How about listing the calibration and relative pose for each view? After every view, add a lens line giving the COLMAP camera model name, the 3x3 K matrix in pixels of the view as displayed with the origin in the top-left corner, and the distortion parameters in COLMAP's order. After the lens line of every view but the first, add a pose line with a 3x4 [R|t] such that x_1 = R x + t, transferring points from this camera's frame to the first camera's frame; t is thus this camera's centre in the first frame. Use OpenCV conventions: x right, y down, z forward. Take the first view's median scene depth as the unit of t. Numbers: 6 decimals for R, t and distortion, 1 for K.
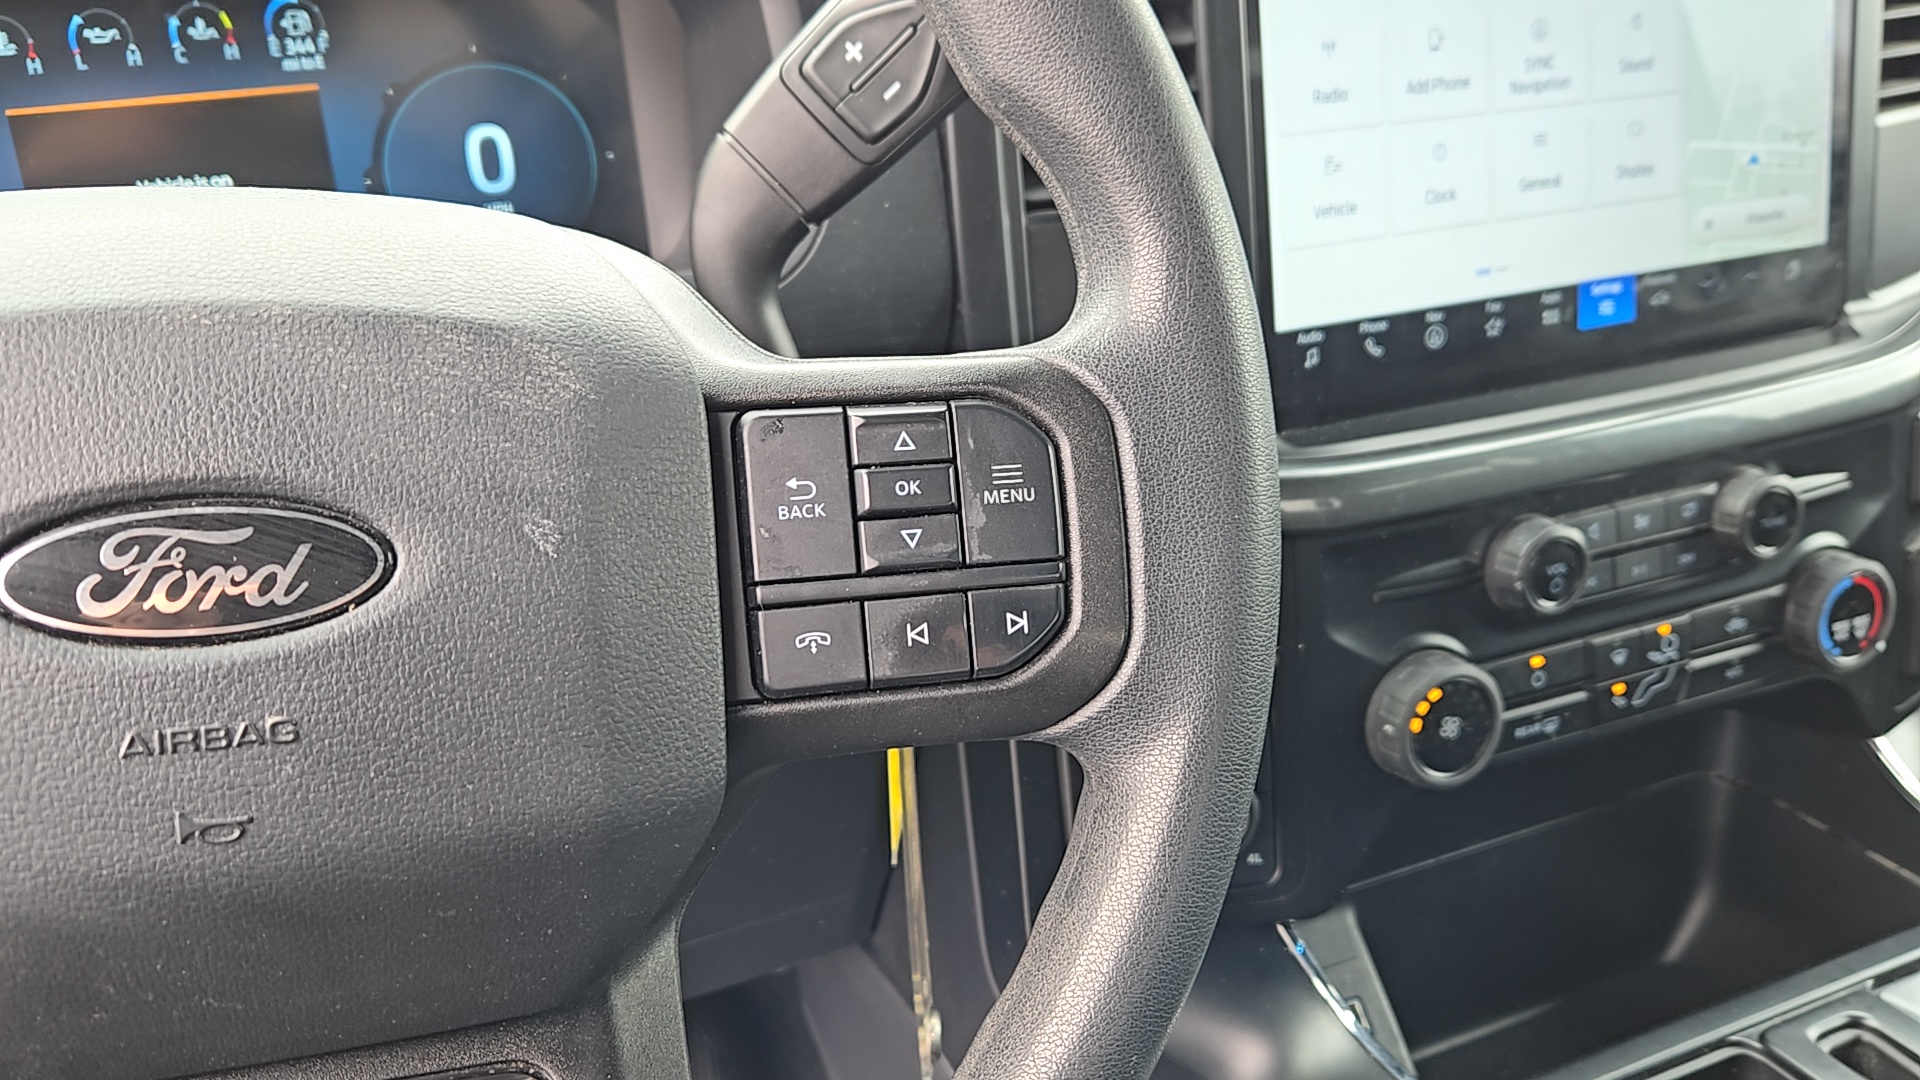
lens RADIAL K [[1592.4, 0, 960.8], [0, 1592.4, 532.1], [0, 0, 1]] dist [-0.009117, 0.001559]
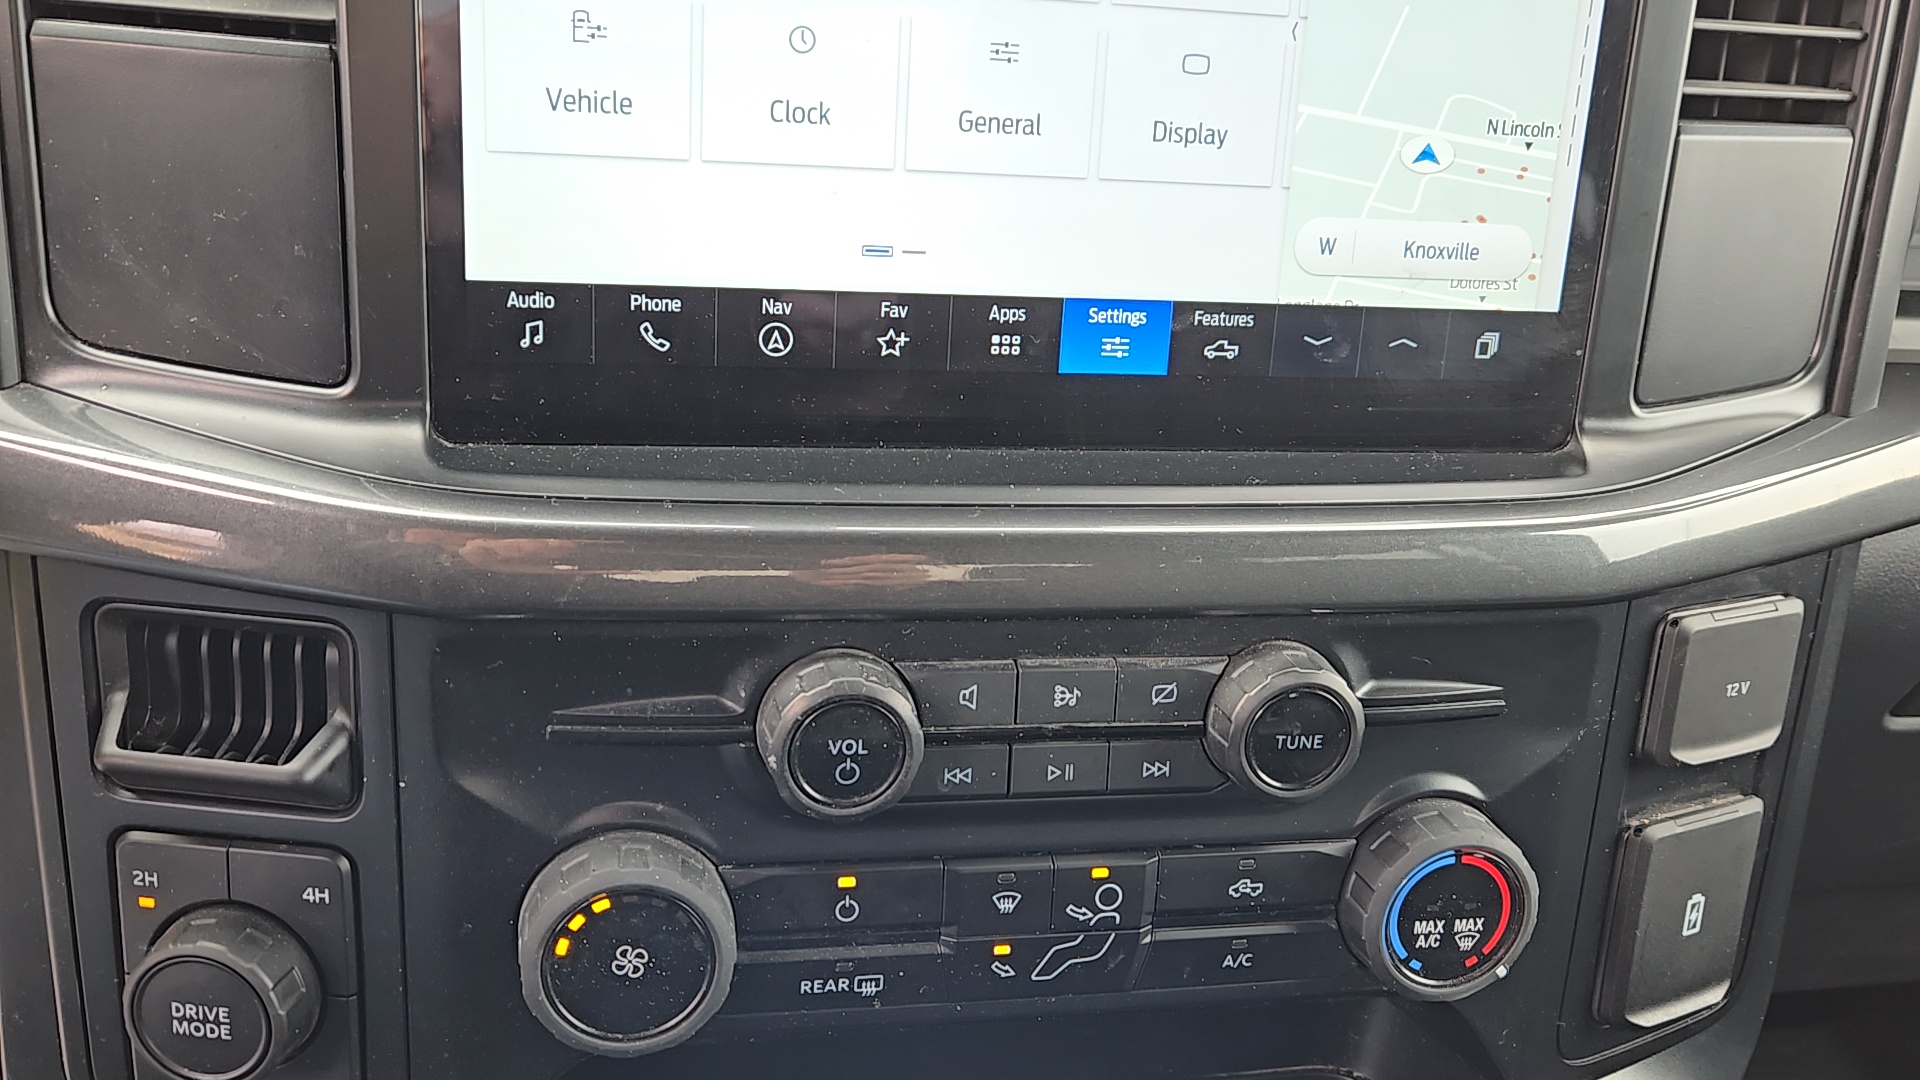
lens RADIAL K [[1616.7, 0, 955.3], [0, 1616.7, 535.6], [0, 0, 1]] dist [0.001506, 0.003855]
pose [[0.971977, 0.190278, -0.138043, 0.483356], [-0.188614, 0.981729, 0.025157, -0.078870], [0.140307, 0.001585, 0.990107, 0.394370]]
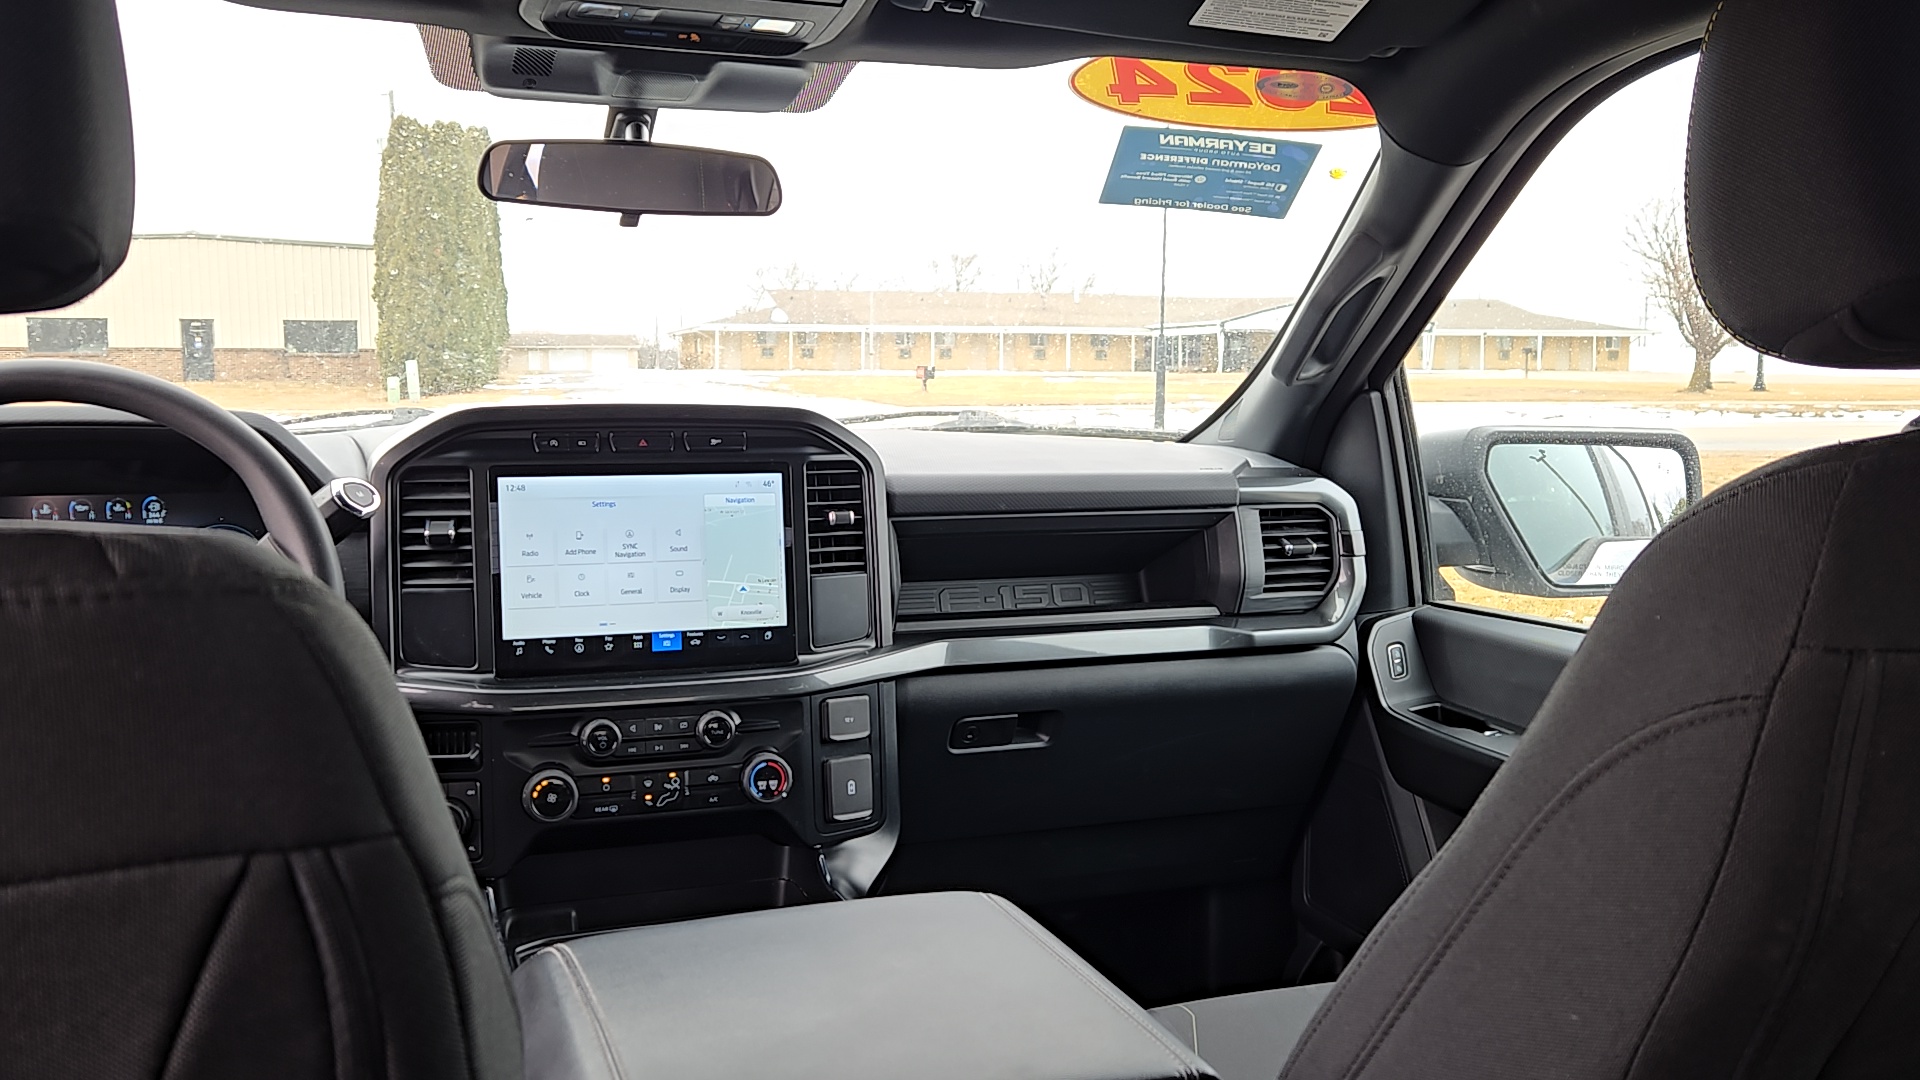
lens RADIAL K [[1573.1, 0, 961.2], [0, 1573.1, 535.4], [0, 0, 1]] dist [0.008742, 0.002921]
pose [[0.997603, 0.056239, -0.040313, 1.027838], [-0.065032, 0.961058, -0.268587, 0.349818], [0.023638, 0.270565, 0.962411, -1.495208]]
